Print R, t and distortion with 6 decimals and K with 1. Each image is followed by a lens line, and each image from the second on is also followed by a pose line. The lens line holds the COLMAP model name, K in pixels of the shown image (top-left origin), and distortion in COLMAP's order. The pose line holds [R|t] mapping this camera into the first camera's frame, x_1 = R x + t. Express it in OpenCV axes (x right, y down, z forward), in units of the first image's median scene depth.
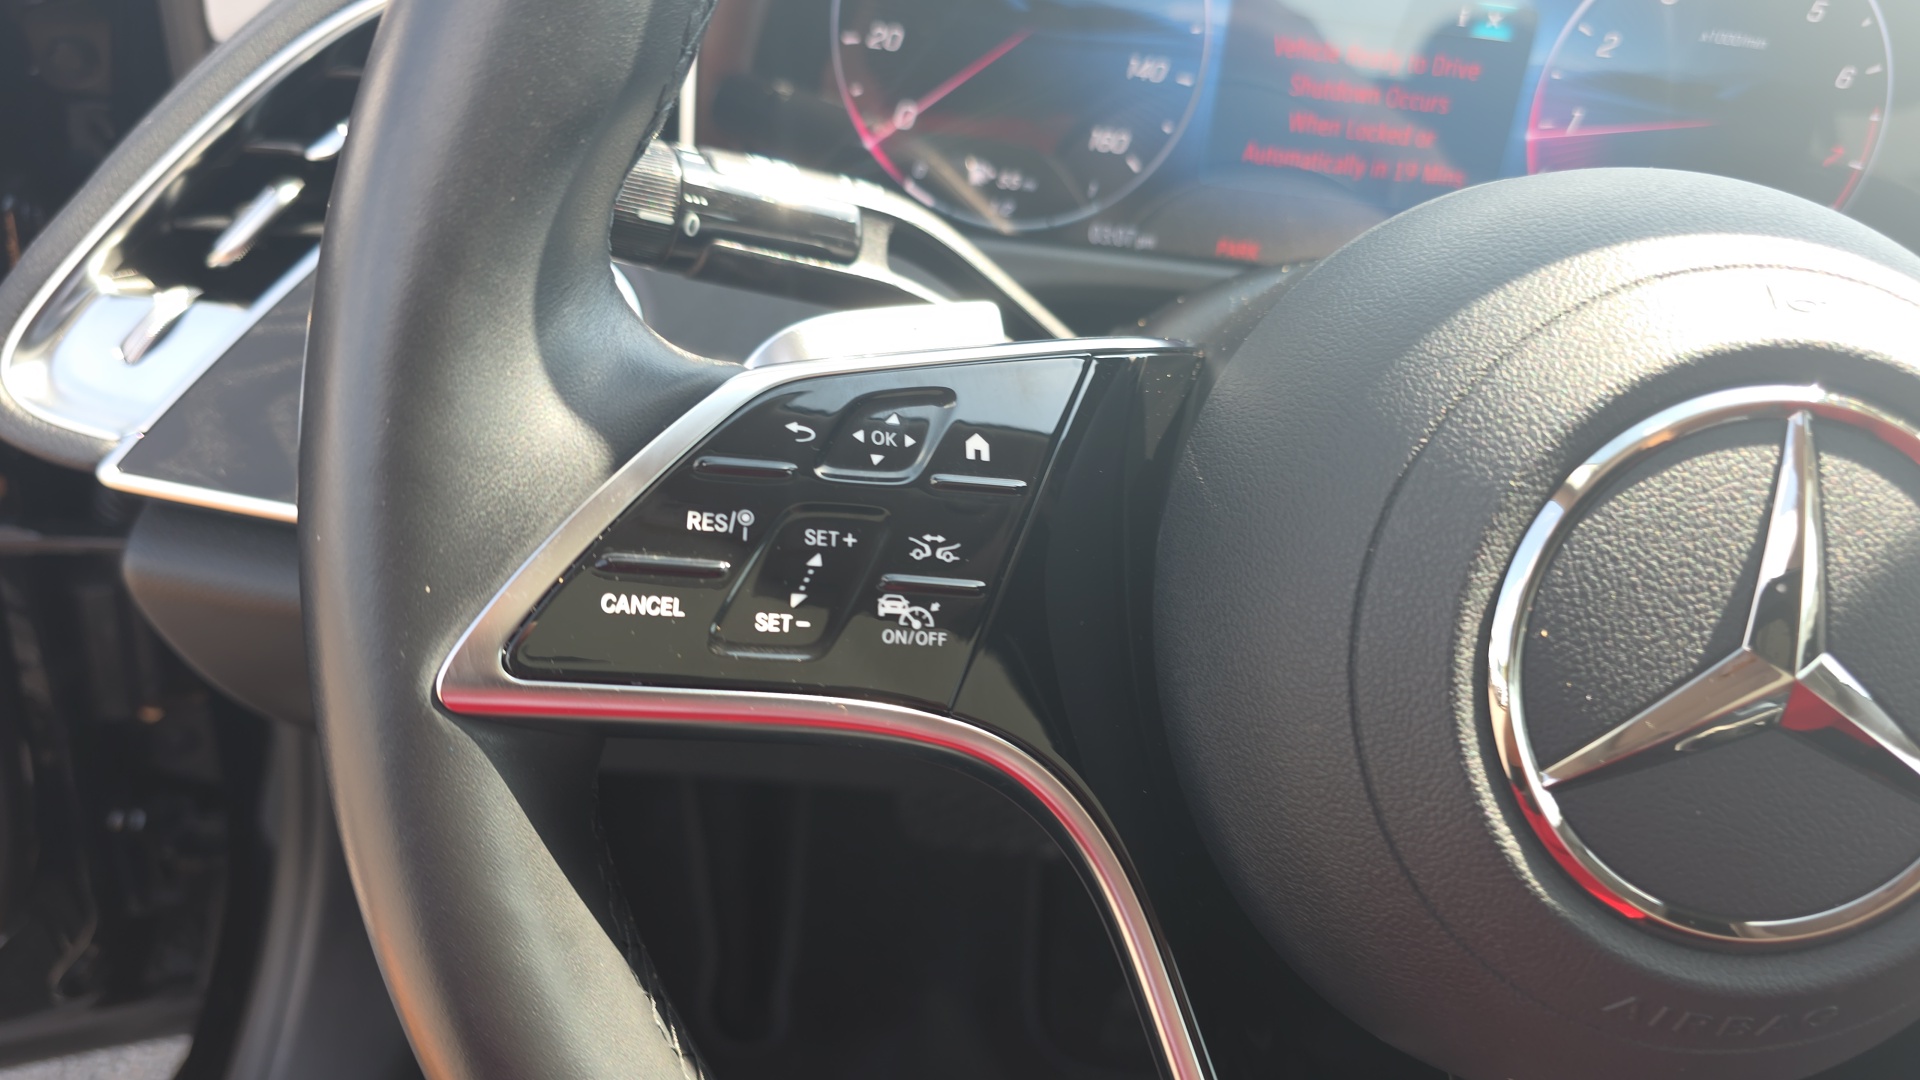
lens RADIAL K [[1296.7, 0, 921.1], [0, 1296.7, 545.5], [0, 0, 1]] dist [0.046711, -0.052641]
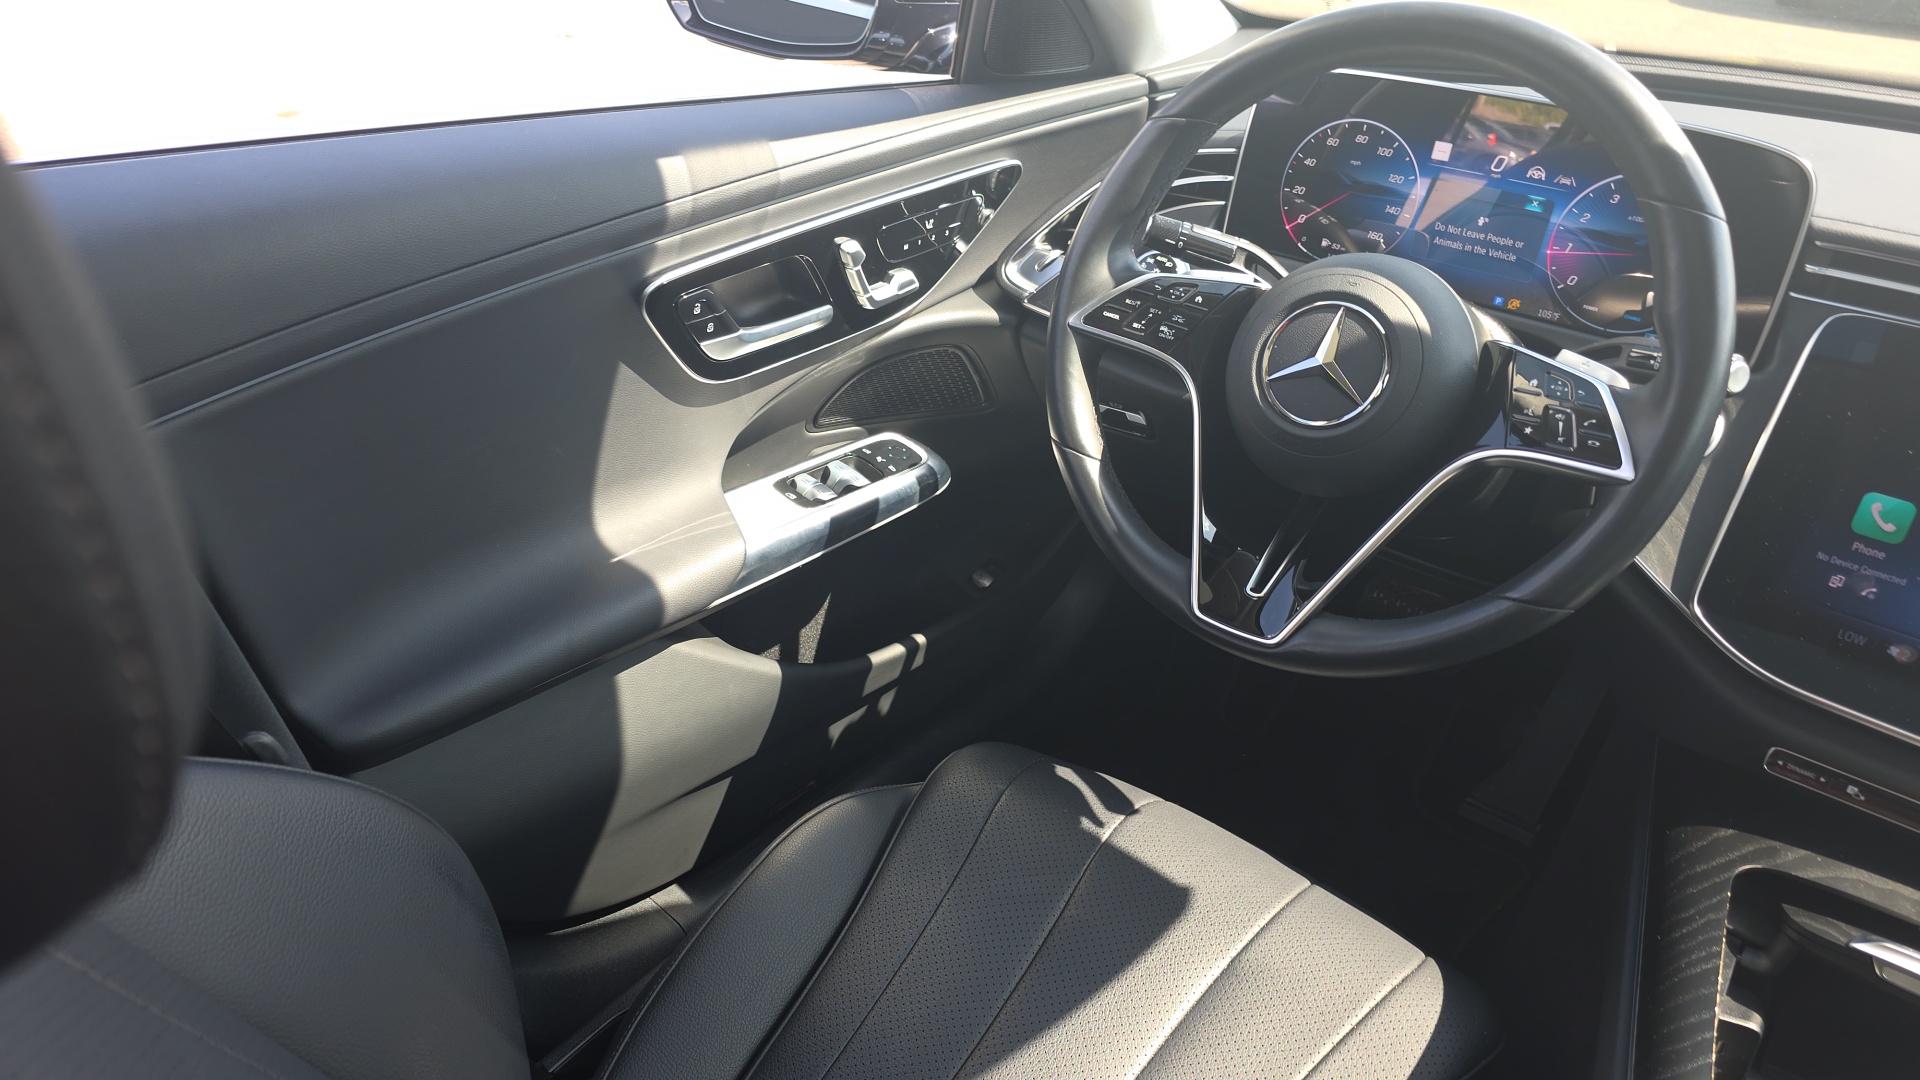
lens RADIAL K [[1296.7, 0, 939.9], [0, 1296.7, 560.8], [0, 0, 1]] dist [0.046711, -0.052641]
pose [[0.797193, 0.248712, -0.550114, 1.416906], [-0.260302, 0.963753, 0.058507, 0.530249], [0.544725, 0.096555, 0.833038, -2.148339]]
